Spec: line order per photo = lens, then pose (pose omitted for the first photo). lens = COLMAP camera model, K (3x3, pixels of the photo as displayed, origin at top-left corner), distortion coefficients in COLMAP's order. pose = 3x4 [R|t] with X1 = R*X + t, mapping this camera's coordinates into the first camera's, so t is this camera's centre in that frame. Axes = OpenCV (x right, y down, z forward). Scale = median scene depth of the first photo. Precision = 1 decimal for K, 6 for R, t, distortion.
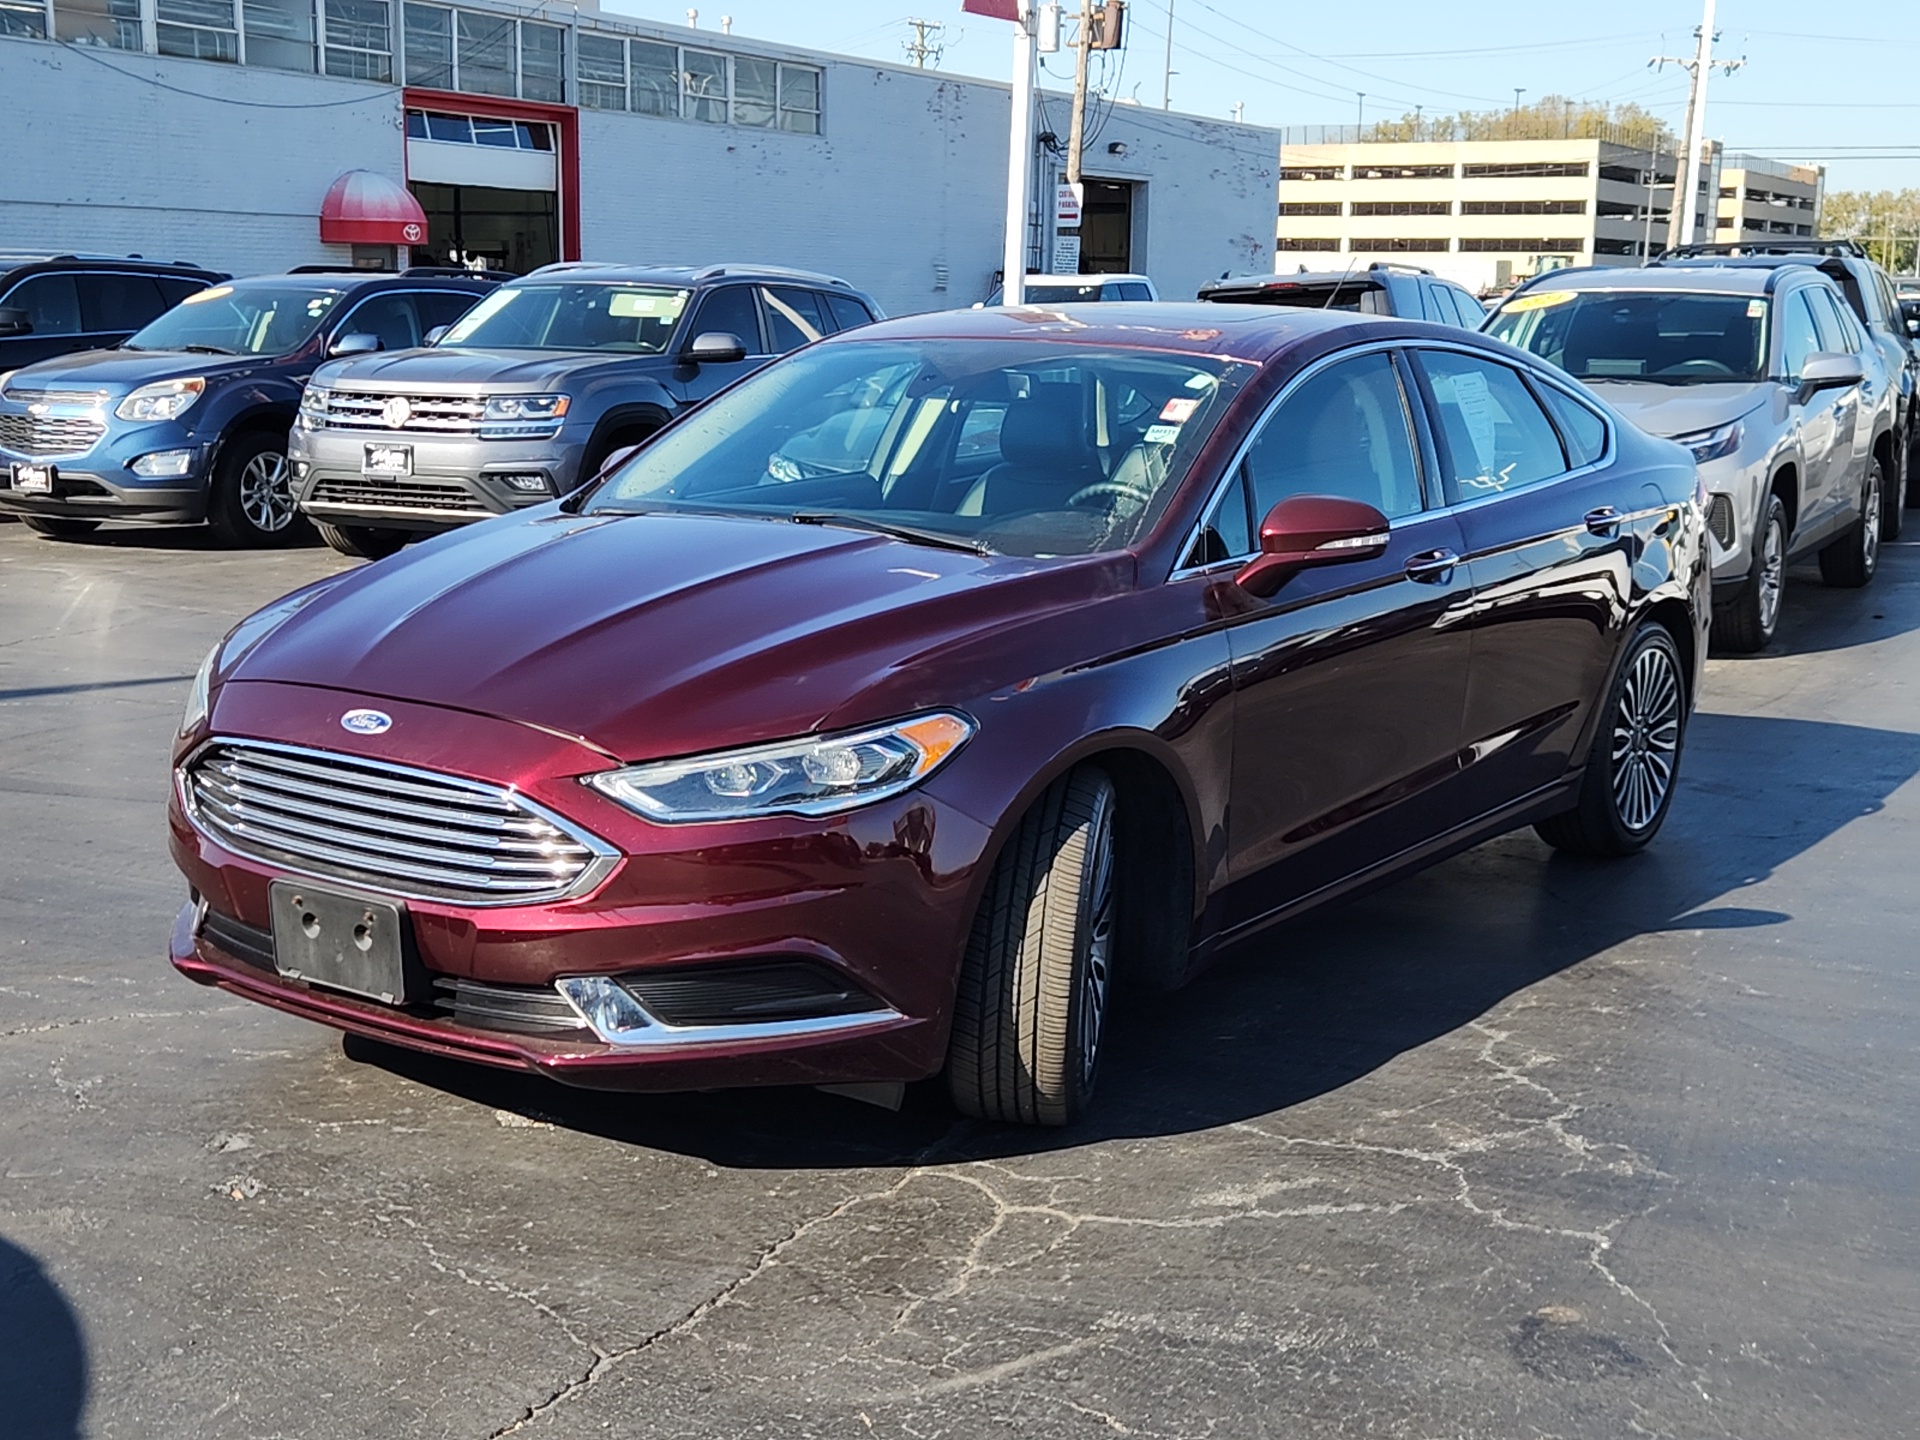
lens RADIAL K [[2430.8, 0, 960.0], [0, 2430.8, 720.0], [0, 0, 1]] dist [0.064129, -0.034809]
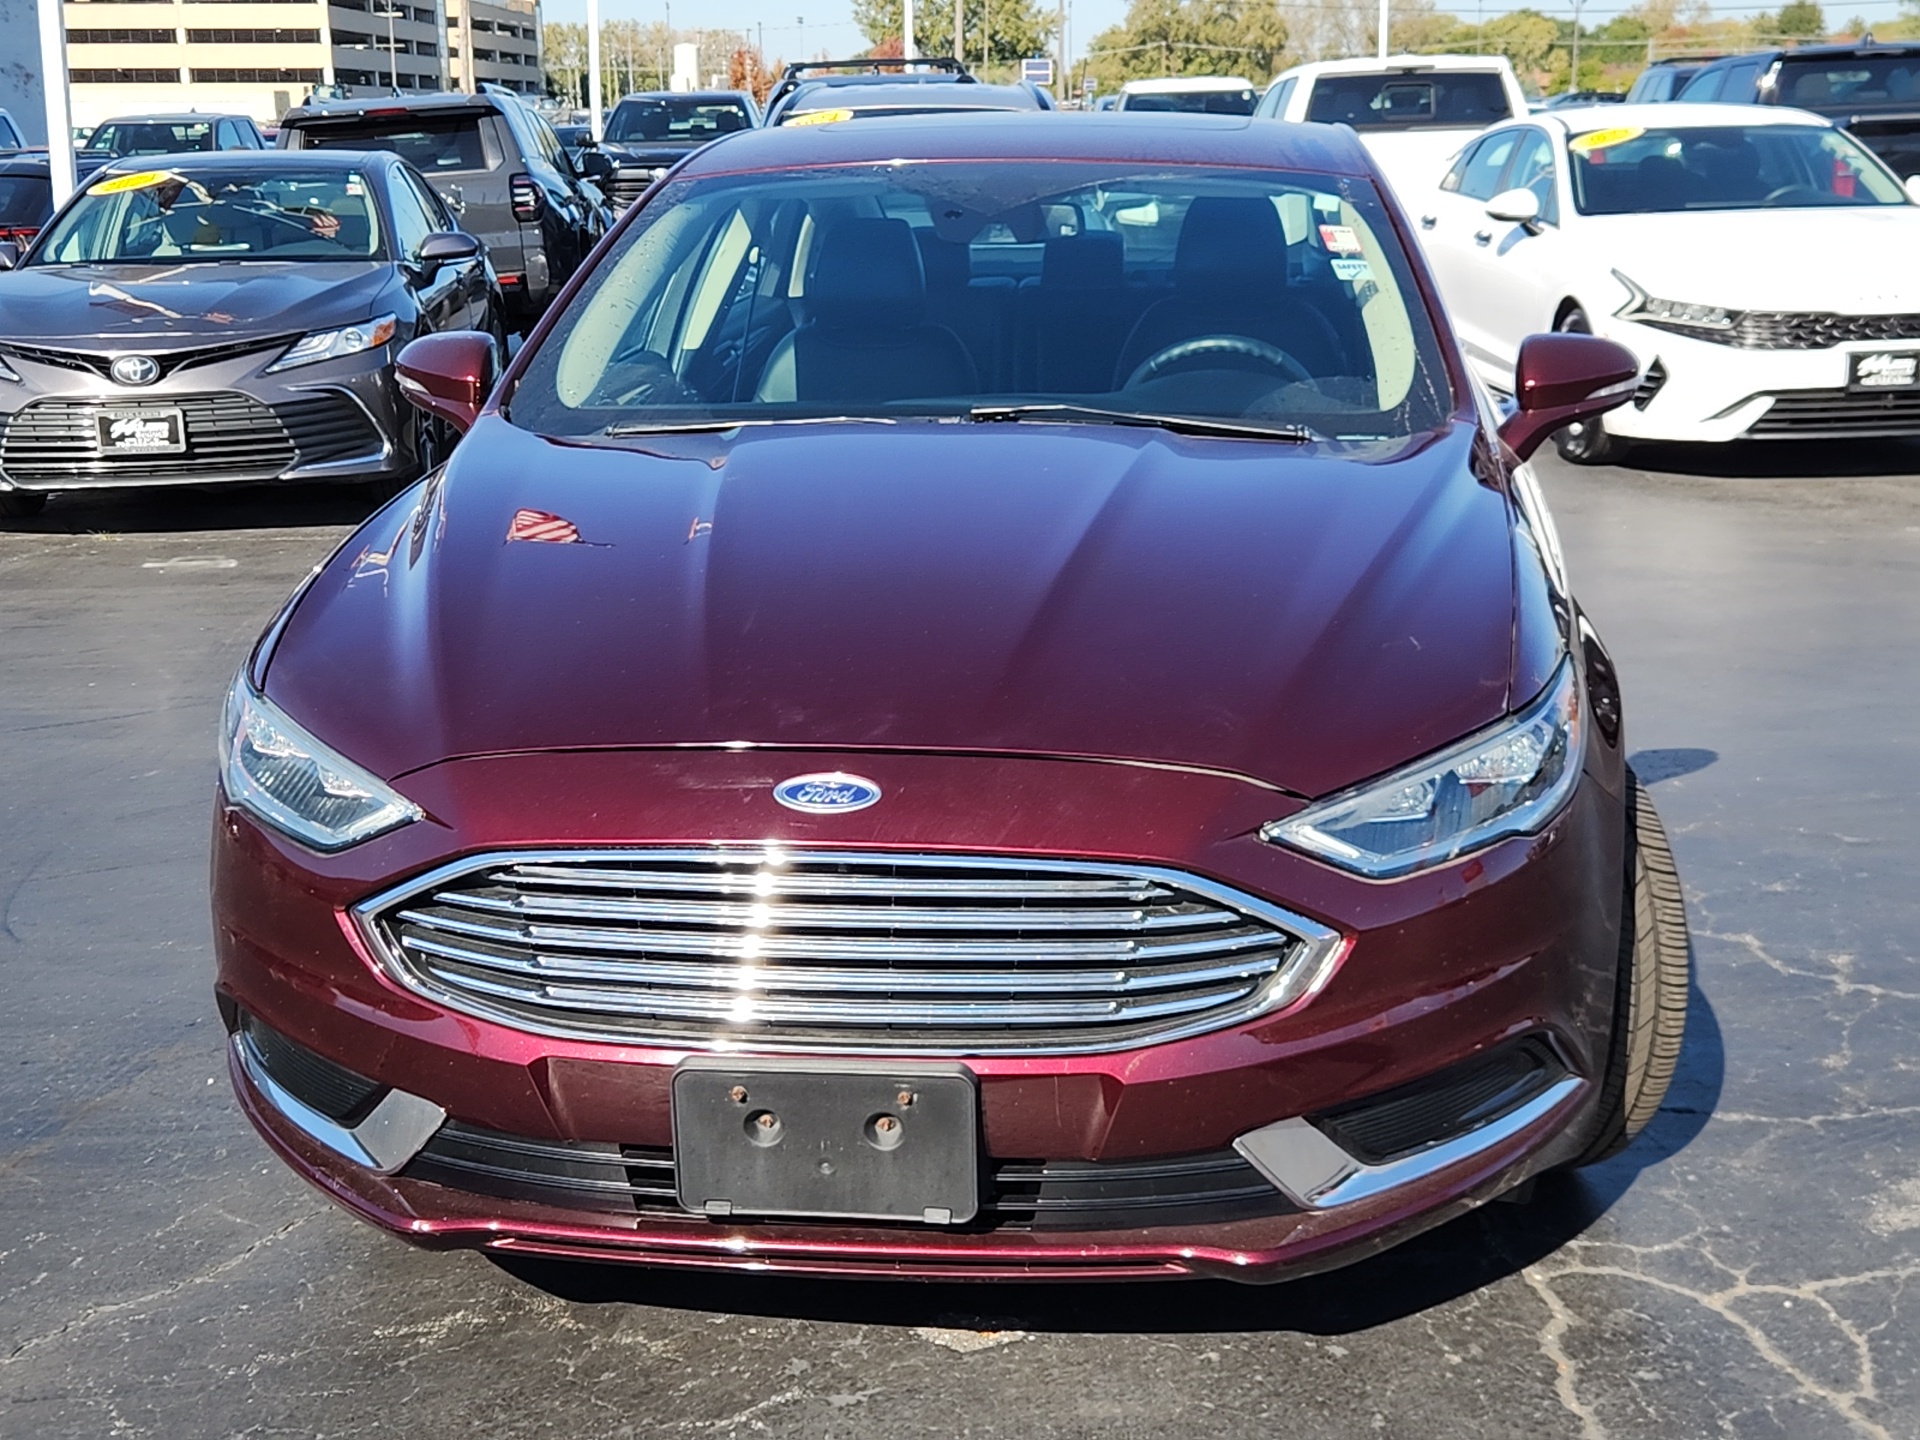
lens RADIAL K [[2430.8, 0, 960.0], [0, 2430.8, 720.0], [0, 0, 1]] dist [0.064129, -0.034809]
pose [[0.870913, -0.139960, 0.471085, -0.398400], [0.109201, 0.989737, 0.092167, -0.056706], [-0.479151, -0.028827, 0.877259, 0.343740]]
